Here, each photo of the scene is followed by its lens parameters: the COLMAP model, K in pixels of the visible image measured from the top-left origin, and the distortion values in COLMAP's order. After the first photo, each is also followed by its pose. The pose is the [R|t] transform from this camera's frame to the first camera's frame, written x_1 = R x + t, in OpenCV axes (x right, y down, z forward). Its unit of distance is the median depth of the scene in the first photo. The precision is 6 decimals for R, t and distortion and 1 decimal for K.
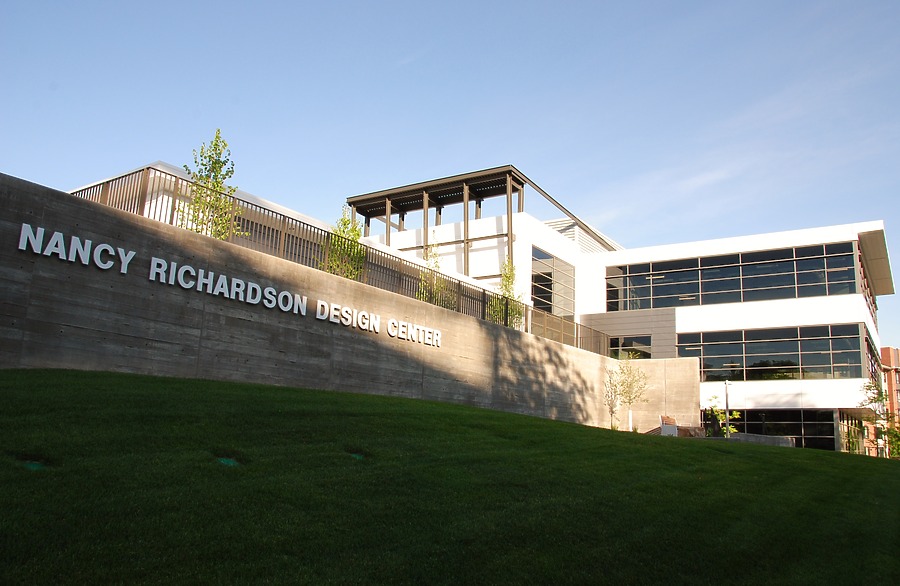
lens RADIAL K [[691.7, 0, 444.7], [0, 691.7, 284.1], [0, 0, 1]] dist [-0.132280, 0.014784]
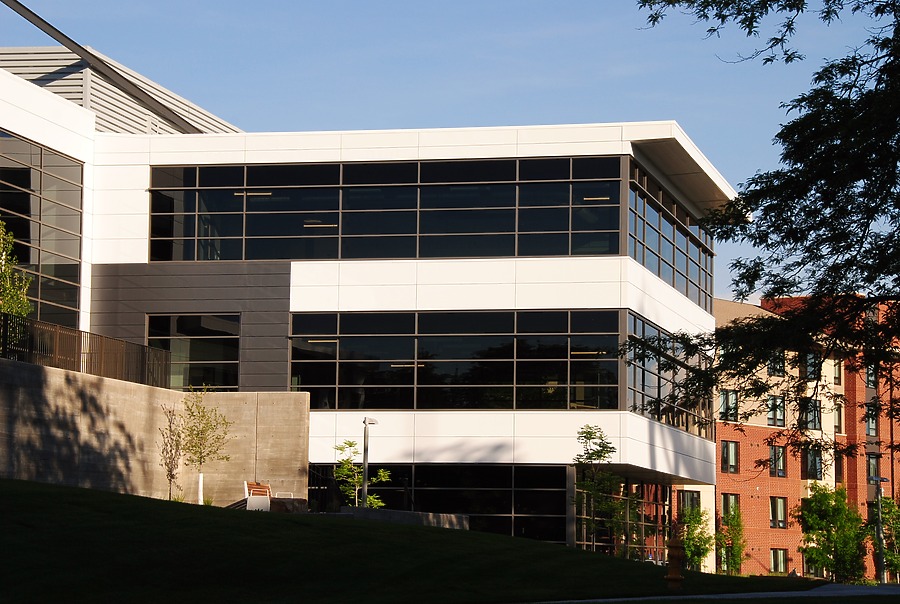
lens RADIAL K [[2480.2, 0, 459.8], [0, 2480.2, 276.1], [0, 0, 1]] dist [0.960732, 0.000000]
pose [[0.930774, 0.007597, 0.365516, -0.235143], [-0.050899, 0.992740, 0.108979, -0.175436], [-0.362034, -0.120039, 0.924404, -0.809175]]
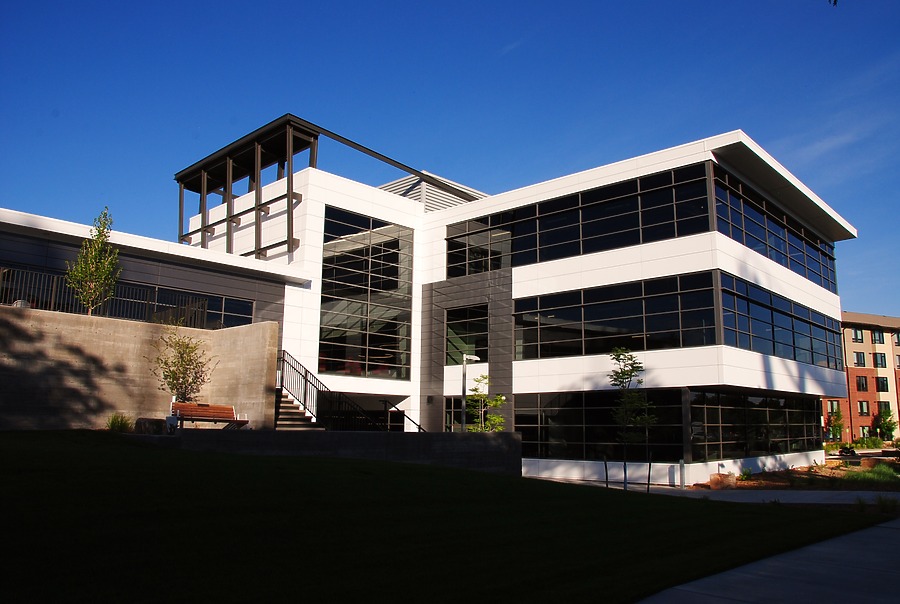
lens RADIAL K [[690.1, 0, 464.3], [0, 690.1, 287.8], [0, 0, 1]] dist [-0.101590, 0.011730]
pose [[0.989547, -0.062558, -0.129937, 0.423399], [0.064788, 0.997814, 0.013005, 0.047774], [0.128839, -0.021287, 0.991437, 0.192095]]
